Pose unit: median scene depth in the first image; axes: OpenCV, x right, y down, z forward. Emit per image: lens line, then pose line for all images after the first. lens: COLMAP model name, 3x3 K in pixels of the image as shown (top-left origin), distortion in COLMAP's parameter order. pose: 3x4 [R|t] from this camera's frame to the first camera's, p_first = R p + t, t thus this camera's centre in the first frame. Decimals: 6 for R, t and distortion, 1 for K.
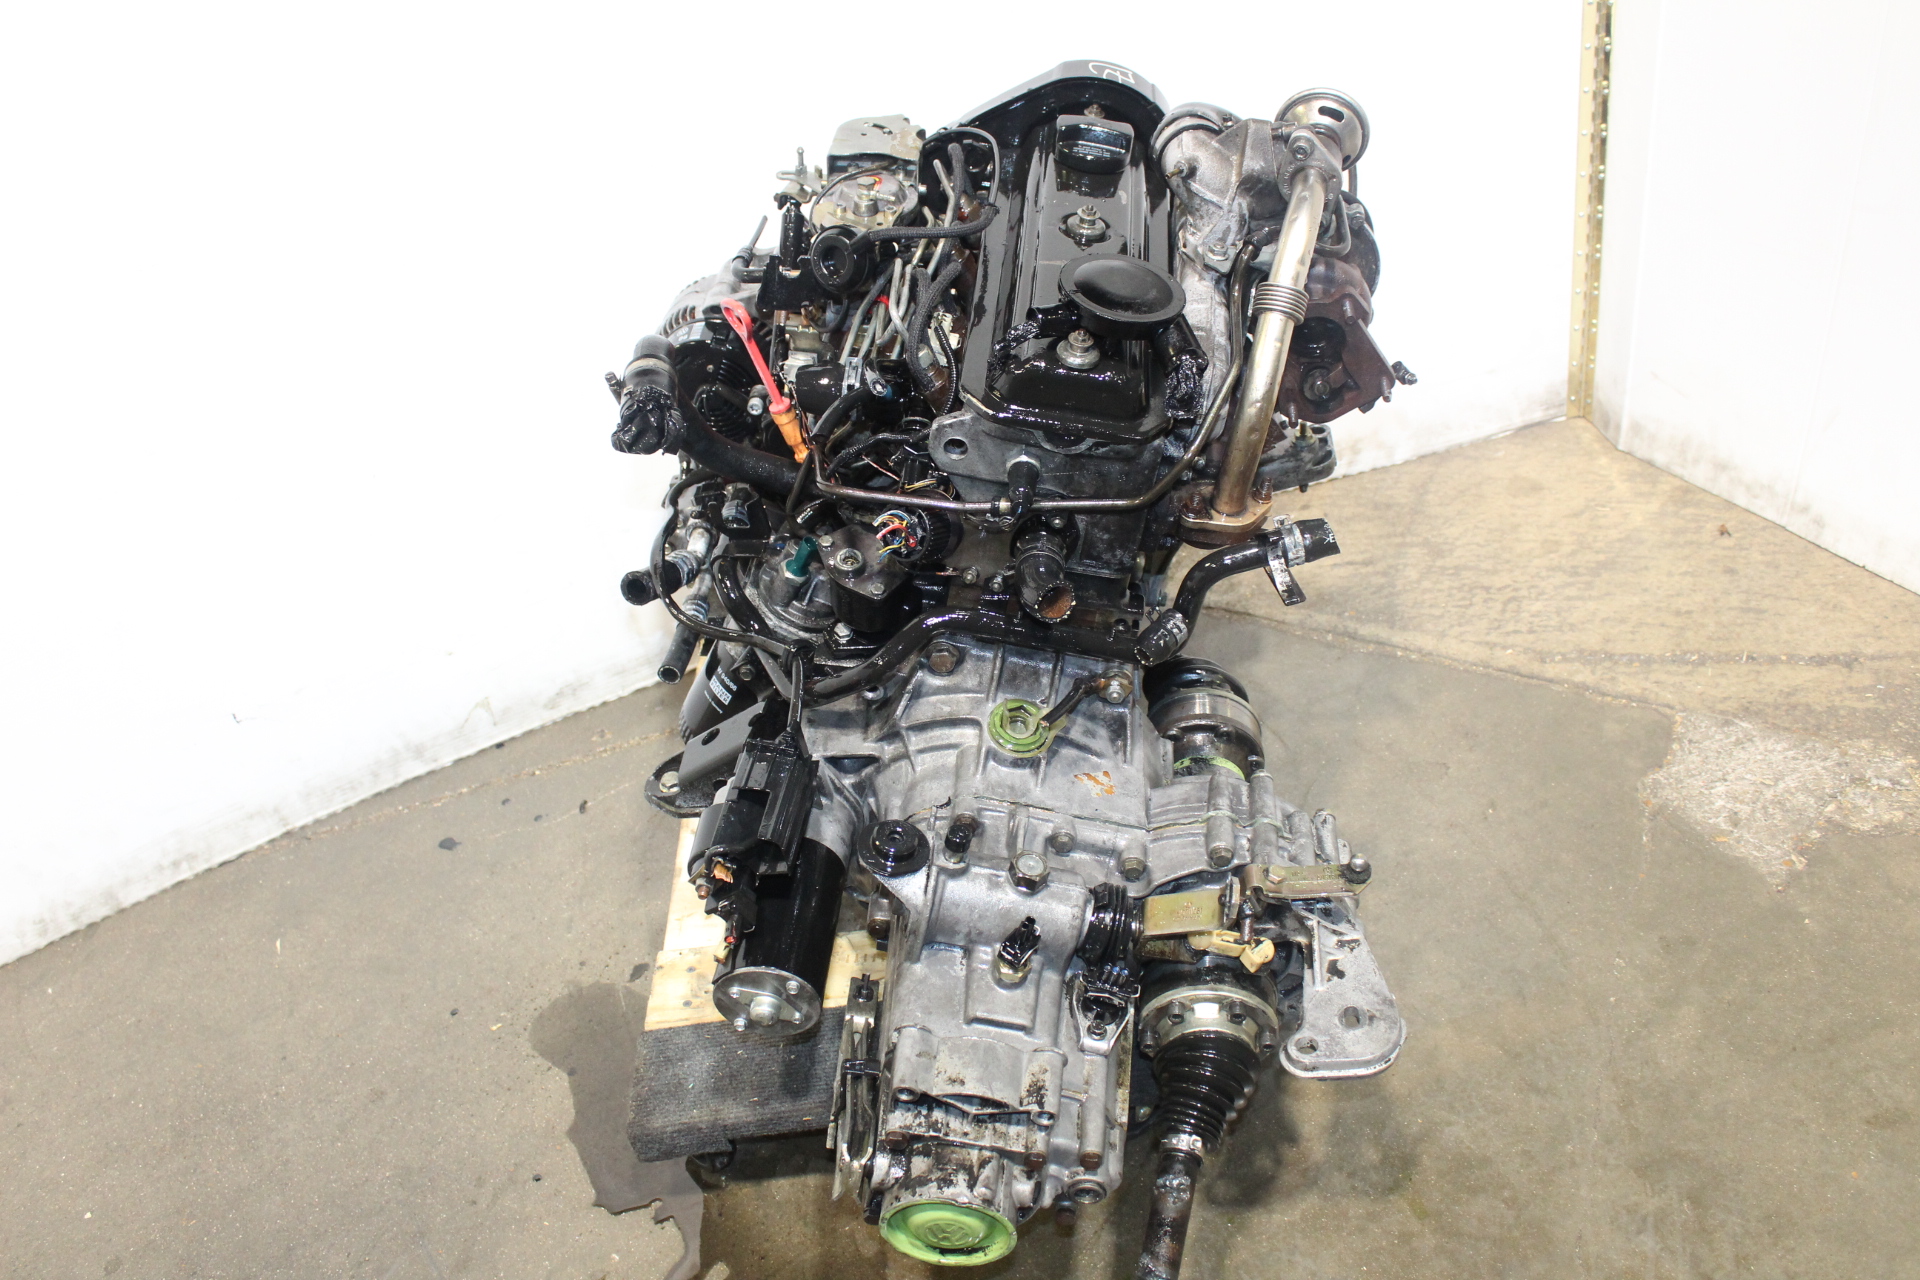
lens RADIAL K [[1679.6, 0, 955.0], [0, 1679.6, 619.0], [0, 0, 1]] dist [-0.152569, 0.135636]
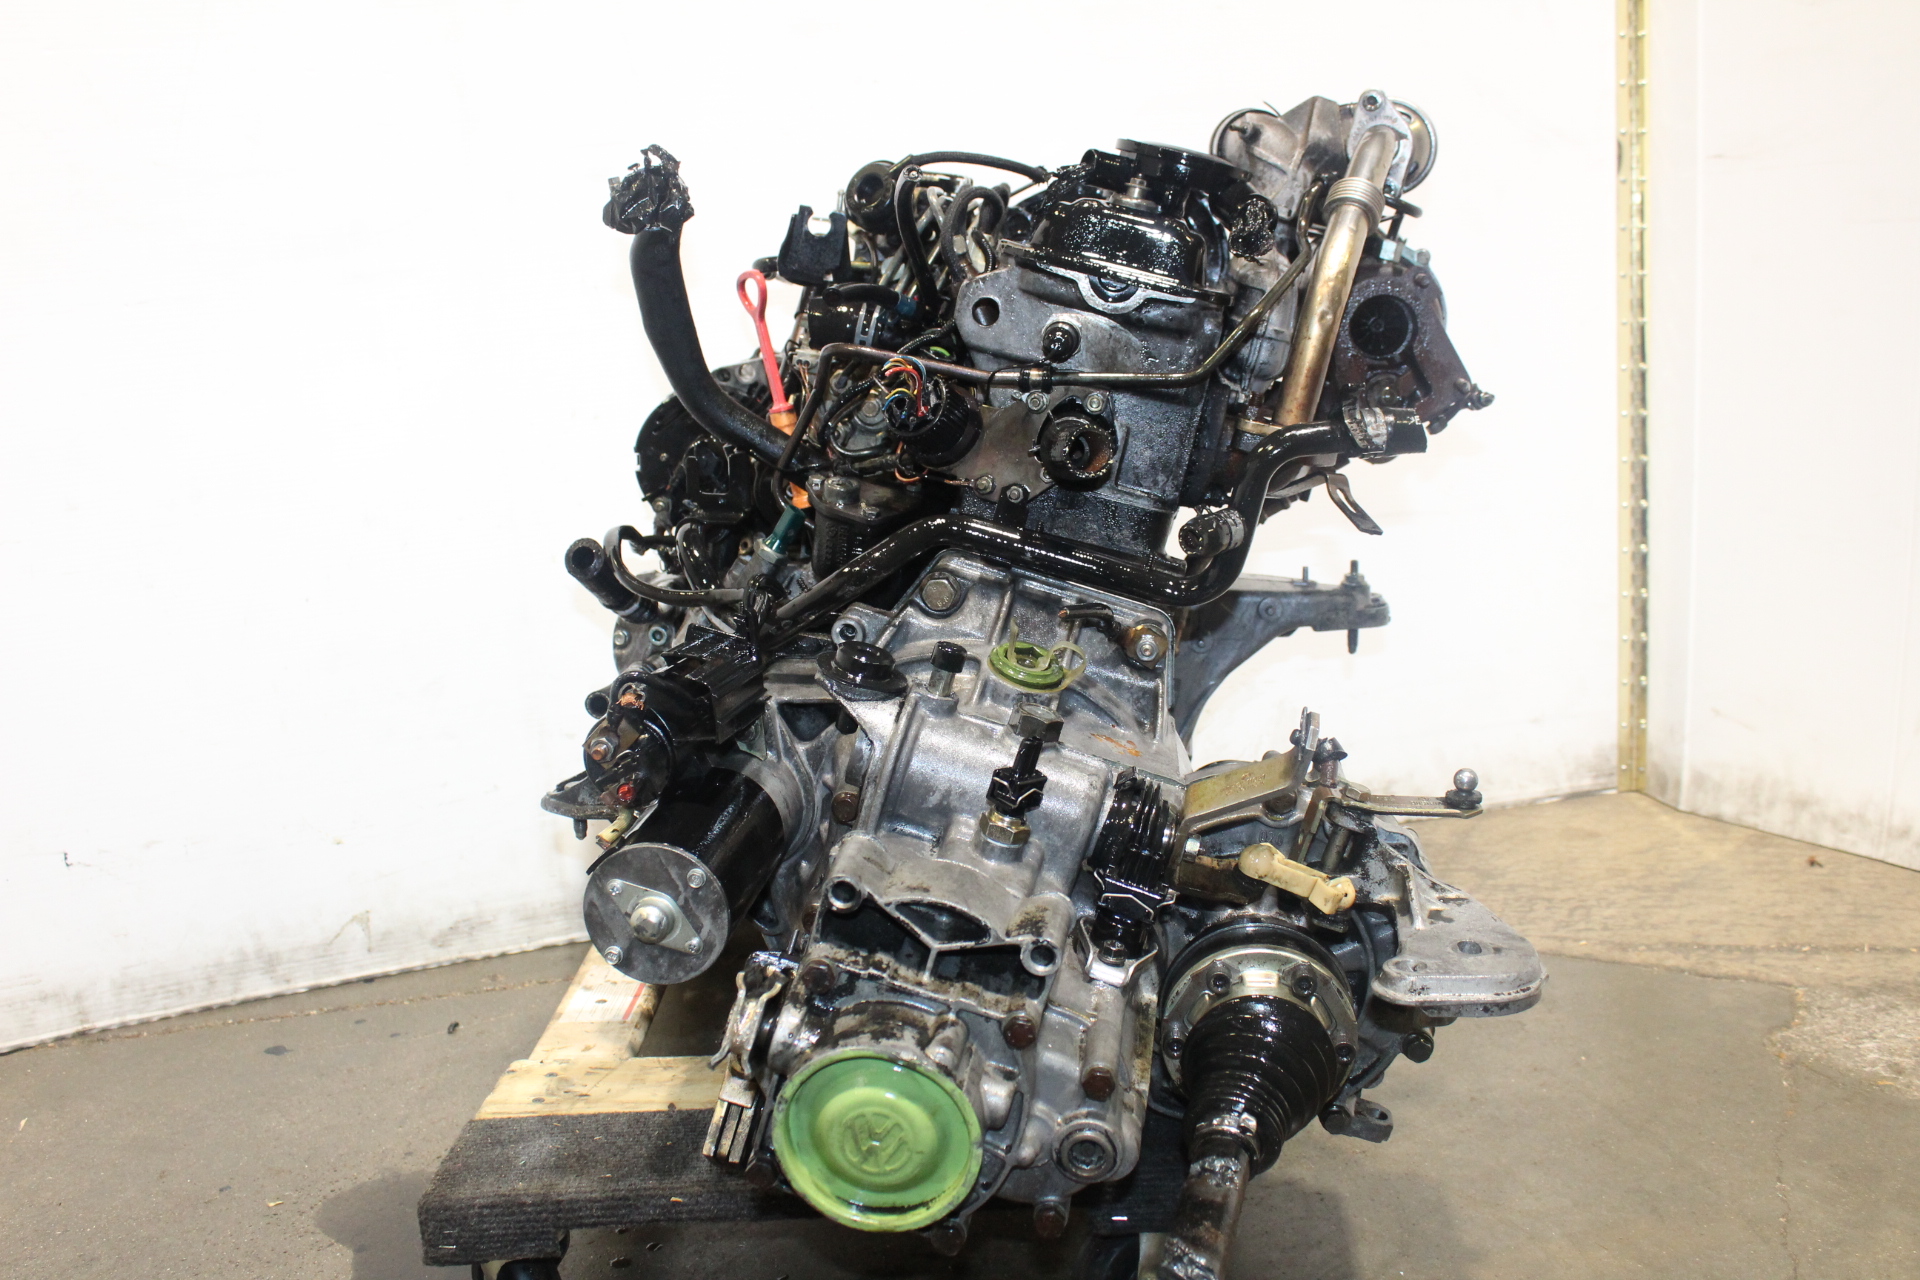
lens RADIAL K [[1679.6, 0, 955.0], [0, 1679.6, 619.0], [0, 0, 1]] dist [-0.152569, 0.135636]
pose [[0.994319, 0.106061, -0.008955, 0.006245], [-0.098553, 0.885612, -0.453848, 0.288739], [-0.040205, 0.452153, 0.891034, 0.194031]]
